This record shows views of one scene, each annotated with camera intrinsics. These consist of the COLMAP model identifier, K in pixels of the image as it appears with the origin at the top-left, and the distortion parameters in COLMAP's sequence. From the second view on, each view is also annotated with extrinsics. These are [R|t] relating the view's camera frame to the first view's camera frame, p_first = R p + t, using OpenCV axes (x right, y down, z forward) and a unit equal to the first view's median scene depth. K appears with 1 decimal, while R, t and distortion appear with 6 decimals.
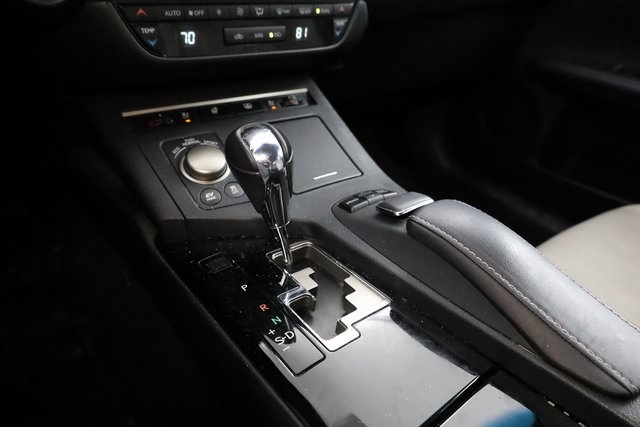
lens RADIAL K [[447.2, 0, 321.8], [0, 447.2, 218.6], [0, 0, 1]] dist [-0.004553, 0.003078]
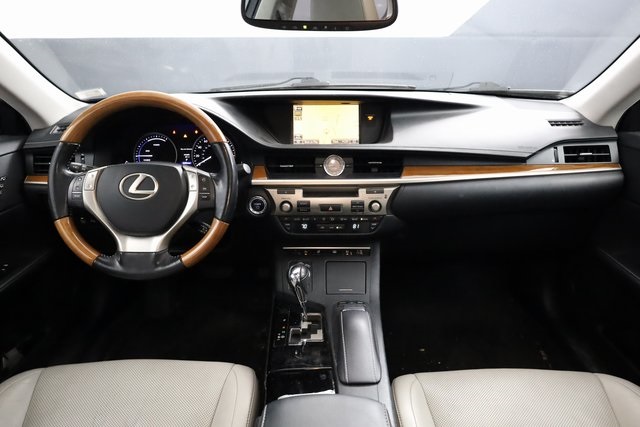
lens RADIAL K [[447.2, 0, 322.0], [0, 447.2, 213.5], [0, 0, 1]] dist [-0.004553, 0.003078]
pose [[0.801121, 0.135711, -0.582913, 1.217341], [-0.261732, 0.955326, -0.137294, -0.127275], [0.538239, 0.262556, 0.800851, -1.005943]]
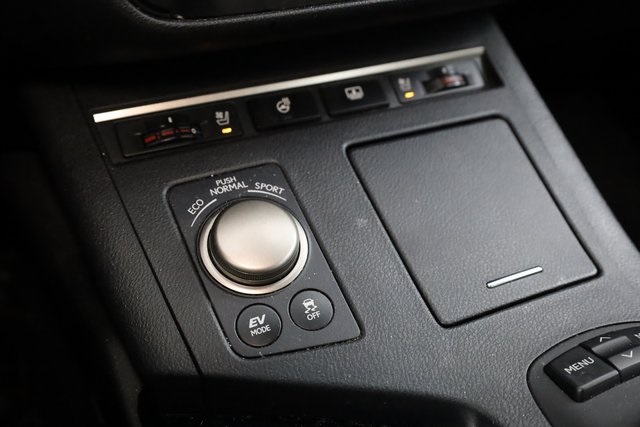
lens RADIAL K [[746.3, 0, 323.2], [0, 746.3, 215.1], [0, 0, 1]] dist [-0.006667, 0.000000]
pose [[0.980777, 0.088332, -0.173992, -0.057902], [-0.076153, 0.994235, 0.075482, -0.206766], [0.179656, -0.060781, 0.981850, 0.253854]]
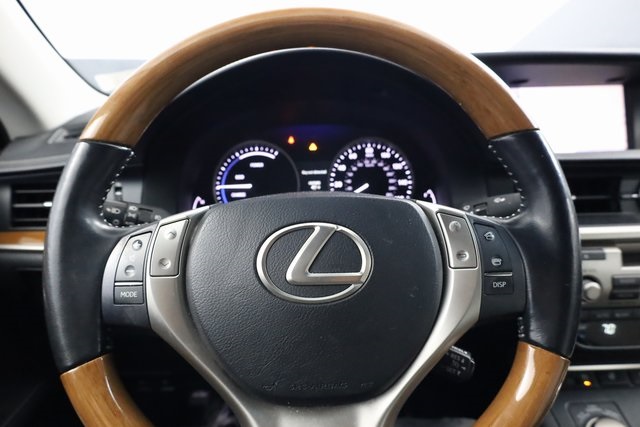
lens RADIAL K [[447.2, 0, 319.2], [0, 447.2, 216.6], [0, 0, 1]] dist [-0.004553, 0.003078]
pose [[0.811519, 0.064792, -0.580723, -0.229722], [-0.234284, 0.946531, -0.221790, -0.218942], [0.535302, 0.316041, 0.783307, -0.426376]]
